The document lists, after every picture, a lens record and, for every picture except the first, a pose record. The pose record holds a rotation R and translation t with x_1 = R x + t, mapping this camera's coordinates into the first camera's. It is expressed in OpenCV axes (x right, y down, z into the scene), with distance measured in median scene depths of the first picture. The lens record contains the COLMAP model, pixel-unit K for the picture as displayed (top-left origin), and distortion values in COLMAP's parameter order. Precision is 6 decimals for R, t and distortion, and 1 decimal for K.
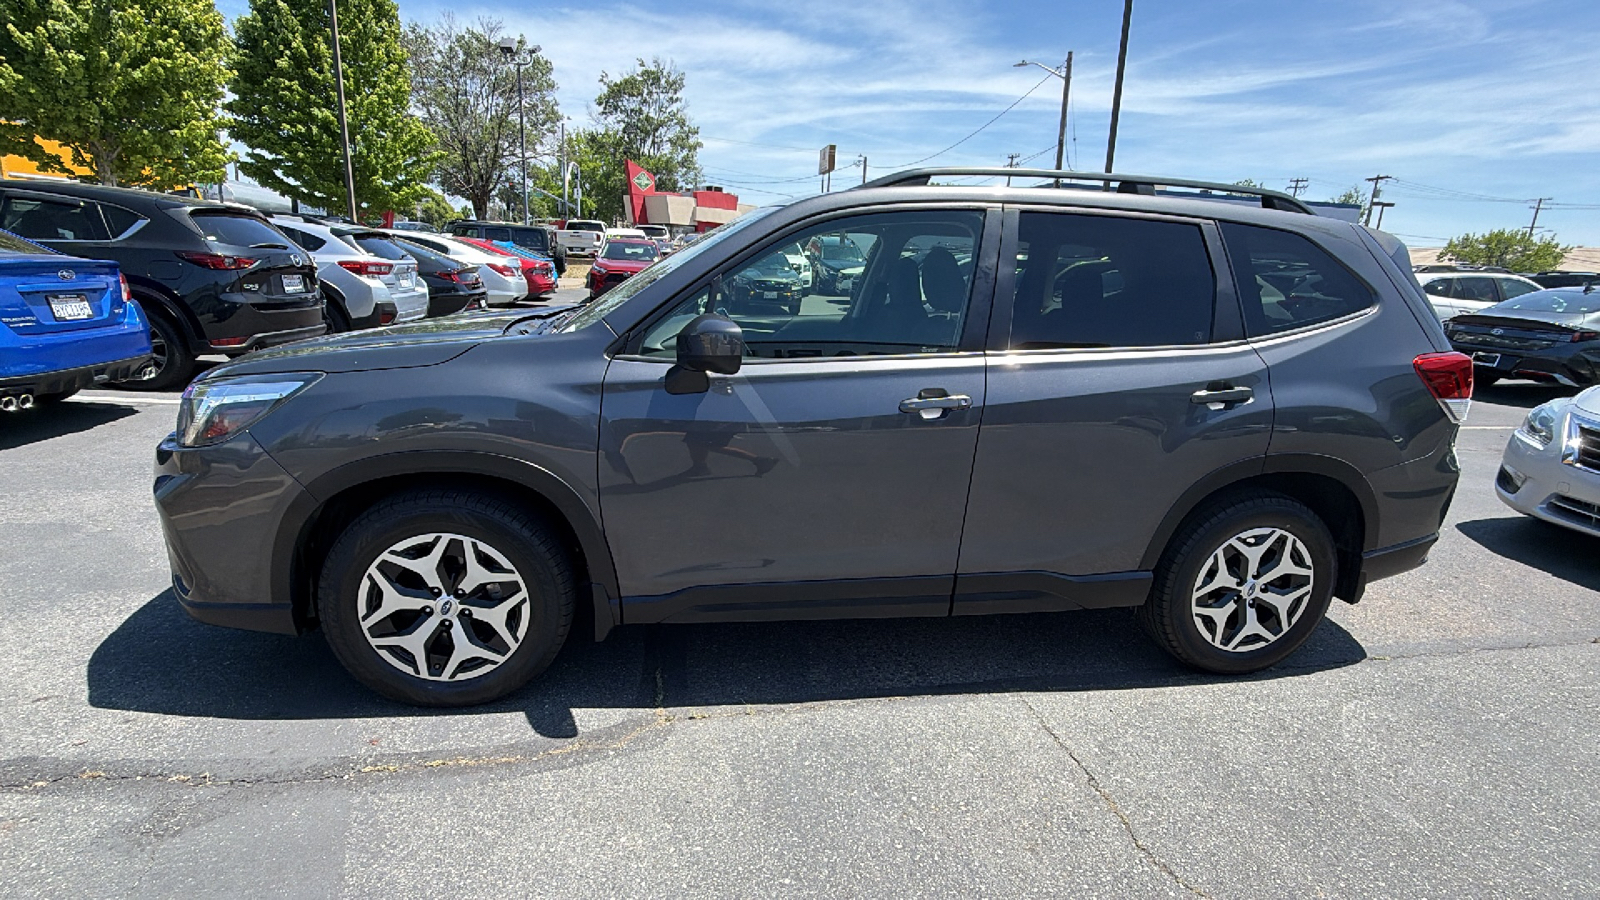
lens RADIAL K [[730.0, 0, 799.3], [0, 730.0, 447.3], [0, 0, 1]] dist [0.000228, -0.000849]
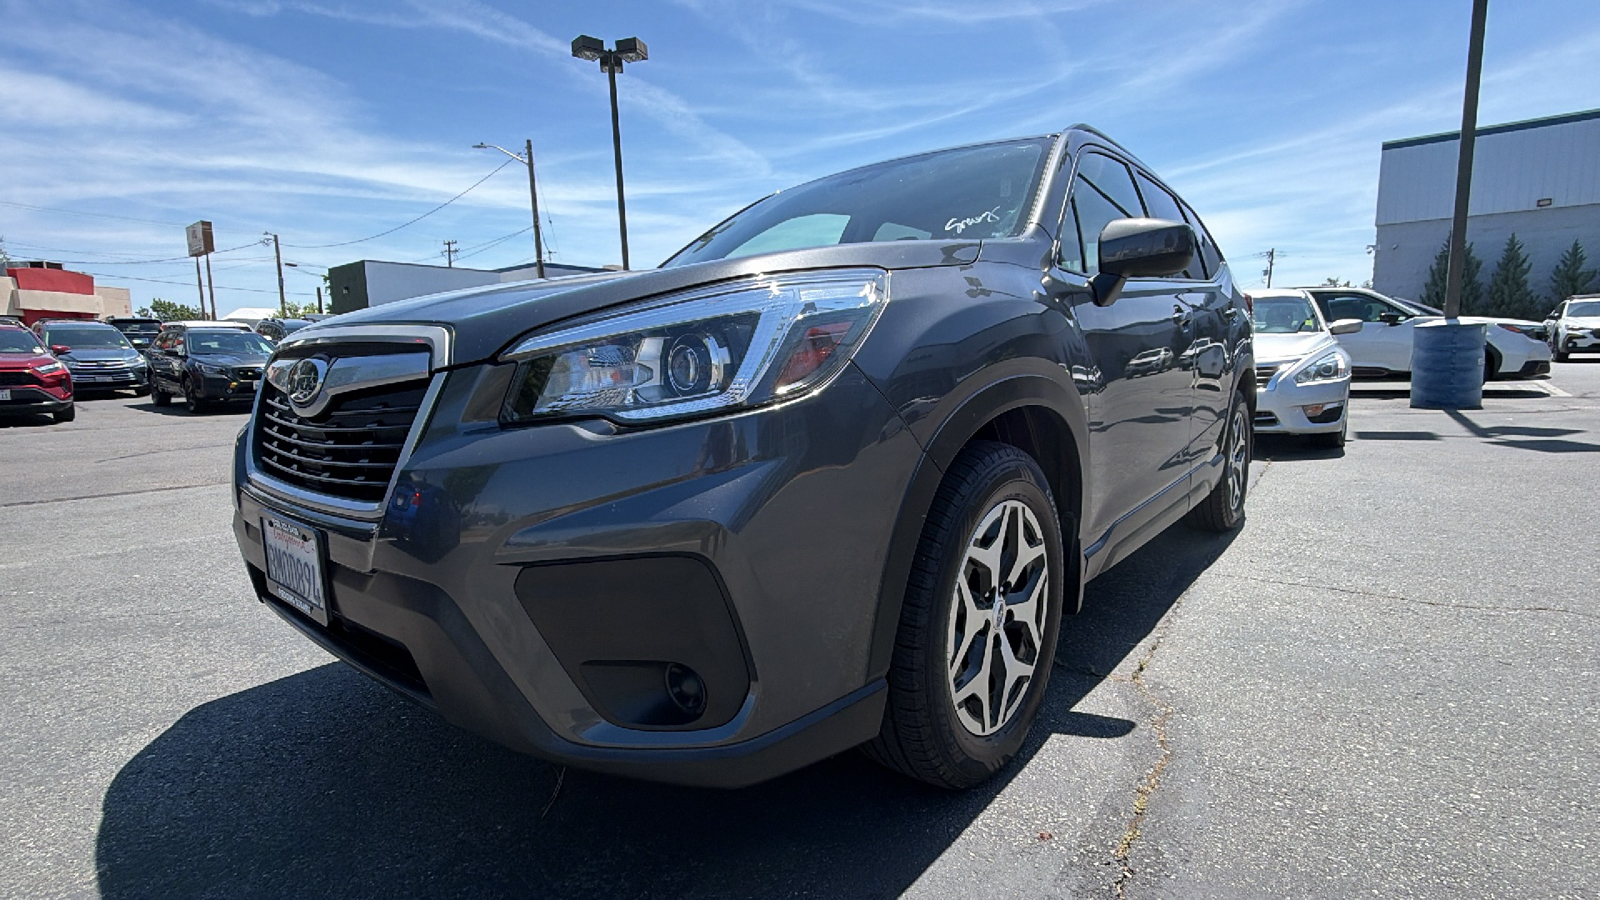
lens RADIAL K [[730.0, 0, 808.1], [0, 730.0, 444.9], [0, 0, 1]] dist [0.000228, -0.000849]
pose [[0.743719, -0.143162, 0.652983, -0.087890], [0.218805, 0.975125, -0.035420, 0.003837], [-0.631669, 0.169219, 0.756544, 0.046826]]
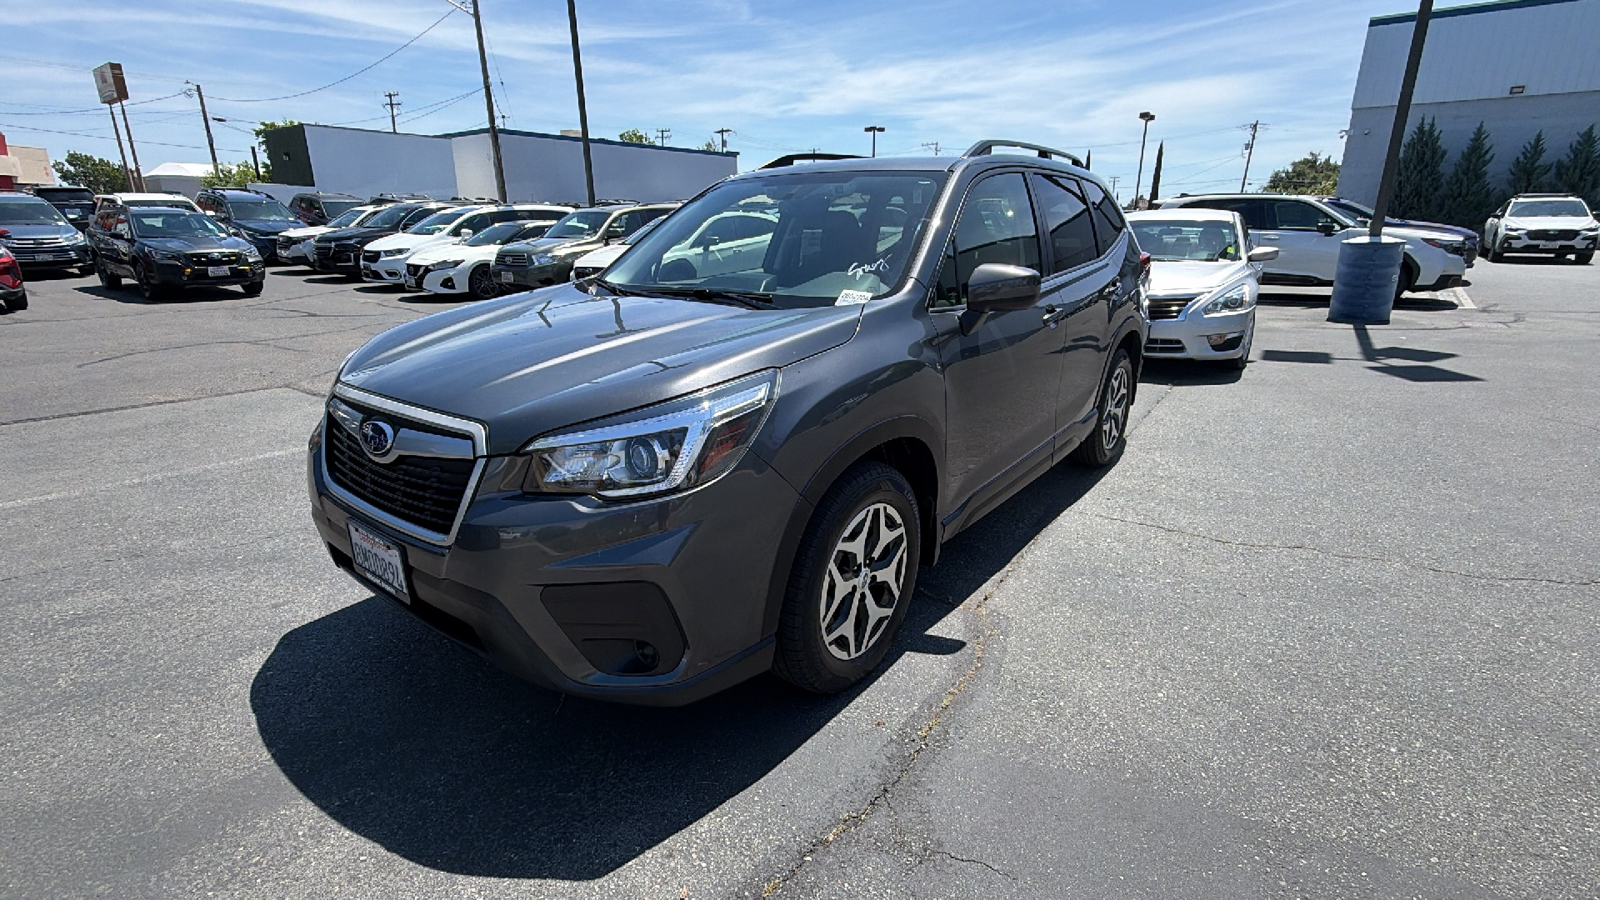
lens RADIAL K [[730.0, 0, 807.7], [0, 730.0, 441.0], [0, 0, 1]] dist [0.000228, -0.000849]
pose [[0.718990, -0.247212, 0.649569, -0.096367], [0.208831, 0.968259, 0.137350, -0.010382], [-0.662905, 0.036897, 0.747794, 0.023846]]
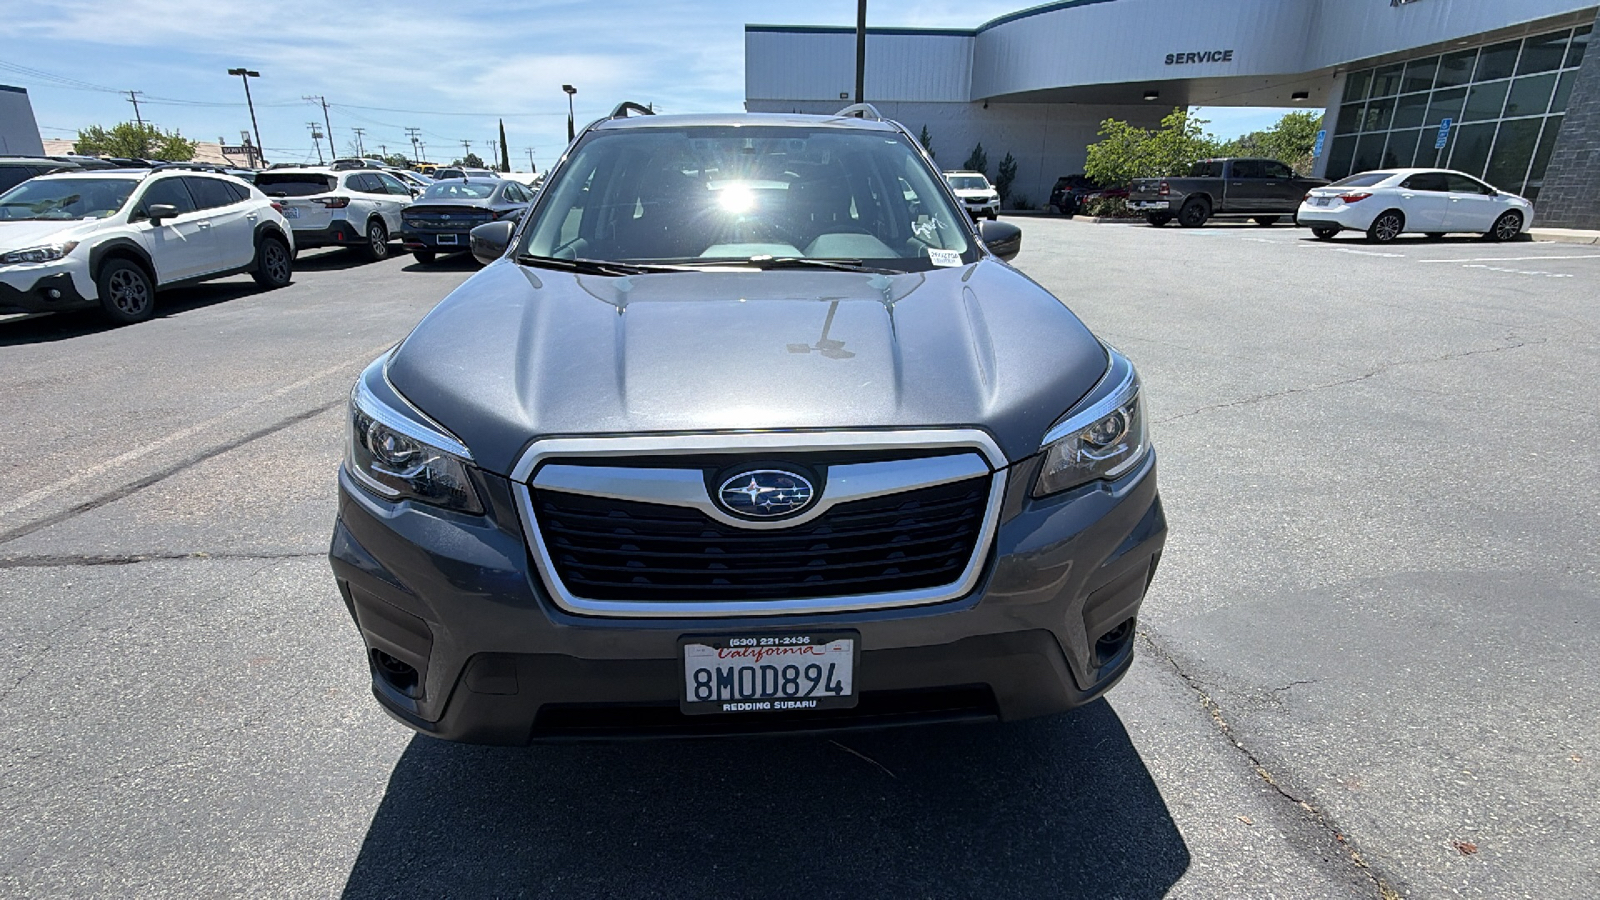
lens RADIAL K [[730.0, 0, 802.6], [0, 730.0, 443.0], [0, 0, 1]] dist [0.000228, -0.000849]
pose [[0.079617, -0.366599, 0.926966, -0.122403], [0.245901, 0.908403, 0.338137, -0.027956], [-0.966019, 0.201021, 0.162472, 0.094984]]
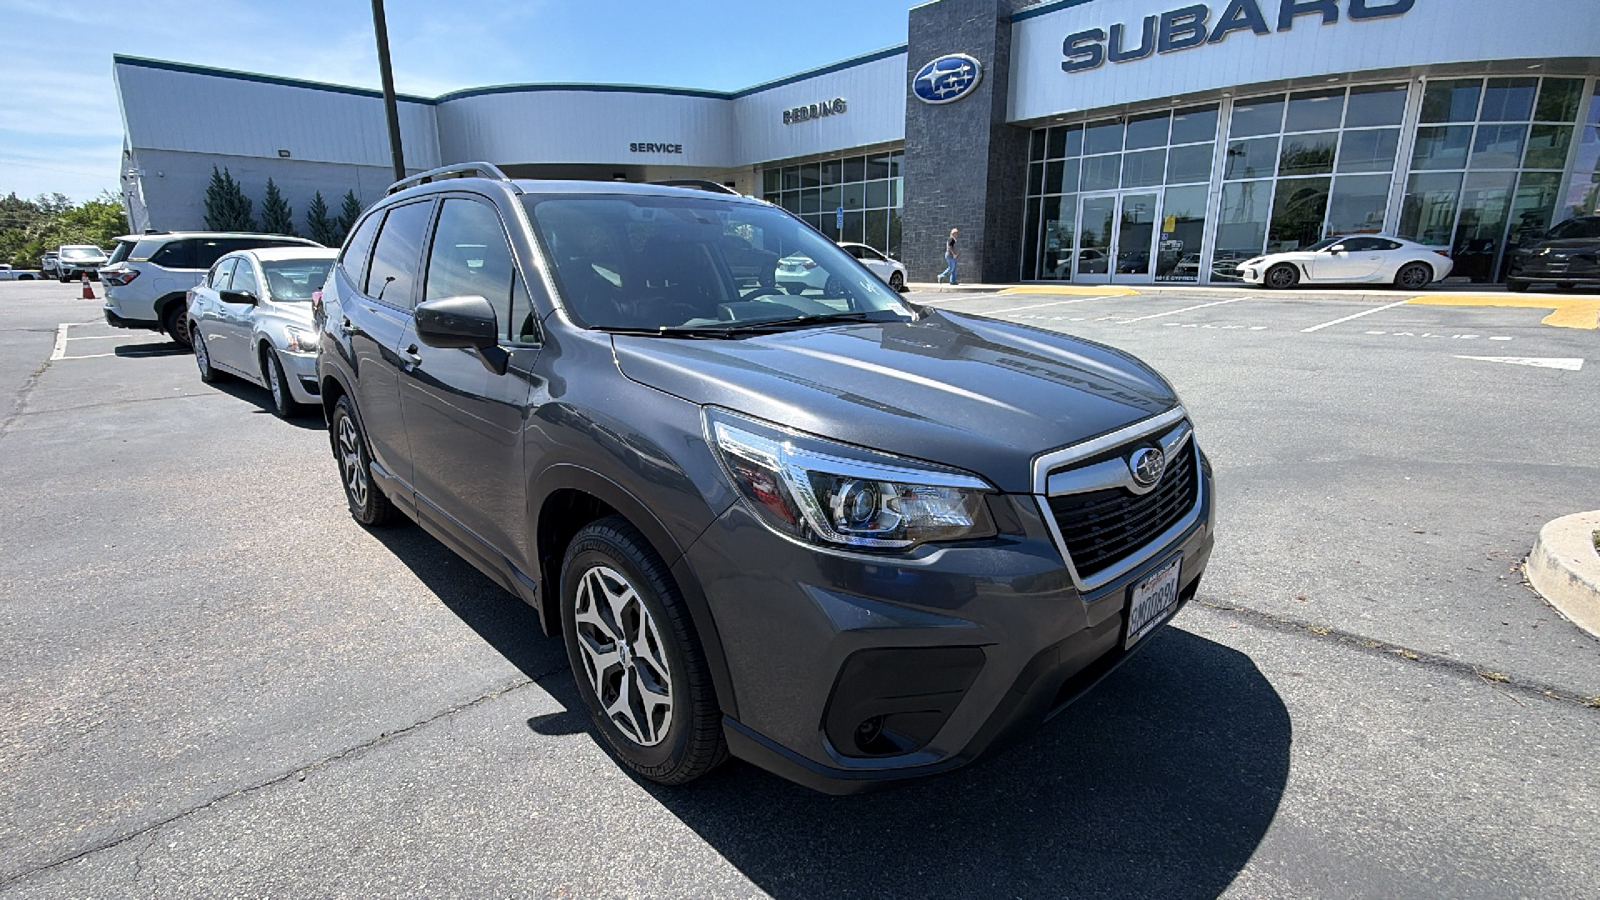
lens RADIAL K [[730.0, 0, 793.3], [0, 730.0, 446.8], [0, 0, 1]] dist [0.000228, -0.000849]
pose [[-0.566848, -0.244788, 0.786615, -0.114498], [0.182016, 0.894025, 0.409377, -0.046885], [-0.803464, 0.375230, -0.462221, 0.168419]]
